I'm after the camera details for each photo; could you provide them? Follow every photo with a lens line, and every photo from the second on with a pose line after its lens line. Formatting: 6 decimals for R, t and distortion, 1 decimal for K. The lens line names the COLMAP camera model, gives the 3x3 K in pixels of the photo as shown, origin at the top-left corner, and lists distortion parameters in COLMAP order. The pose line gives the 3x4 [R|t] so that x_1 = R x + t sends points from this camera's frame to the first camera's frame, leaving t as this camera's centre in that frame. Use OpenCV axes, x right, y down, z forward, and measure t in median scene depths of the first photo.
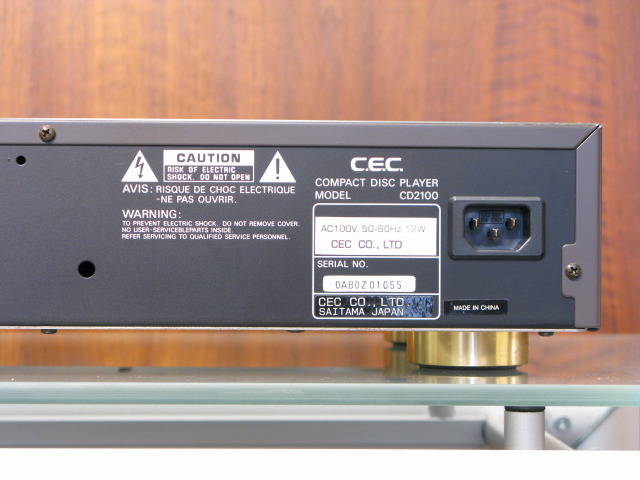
lens RADIAL K [[1940.9, 0, 267.8], [0, 1940.9, 222.7], [0, 0, 1]] dist [0.179586, 0.000000]
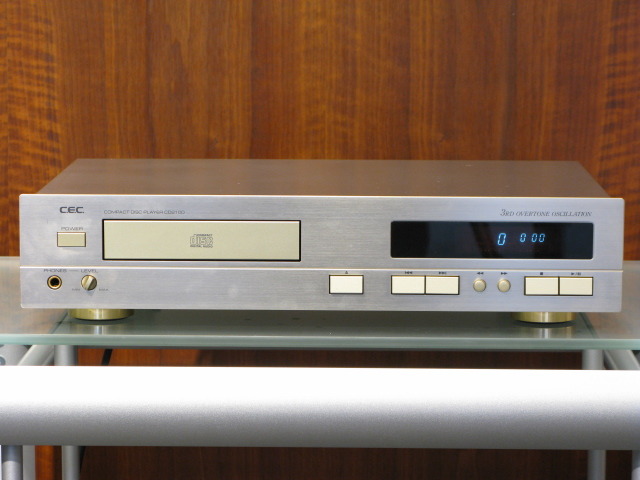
lens RADIAL K [[3103.9, 0, 321.9], [0, 3103.9, 238.2], [0, 0, 1]] dist [0.297405, 0.000000]
pose [[0.999056, 0.003926, -0.043261, 0.019965], [0.001624, 0.991837, 0.127506, -0.276499], [0.043408, -0.127456, 0.990894, -1.404058]]
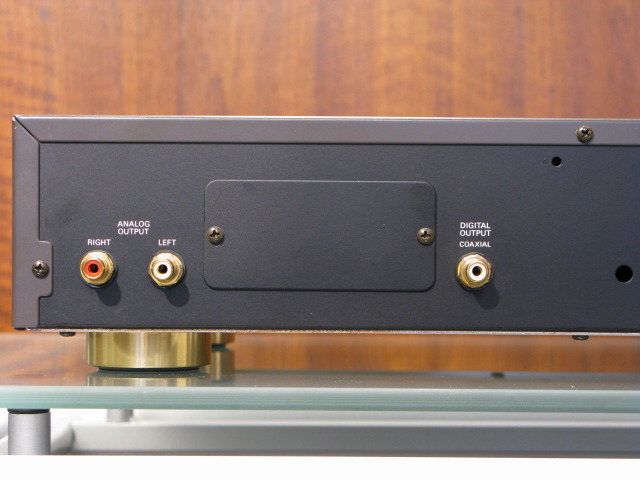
lens RADIAL K [[1940.9, 0, 280.0], [0, 1940.9, 208.7], [0, 0, 1]] dist [0.179586, 0.000000]
pose [[0.999990, 0.002885, -0.003489, -0.179736], [-0.002912, 0.999966, -0.007765, -0.000235], [0.003466, 0.007775, 0.999964, 0.019309]]
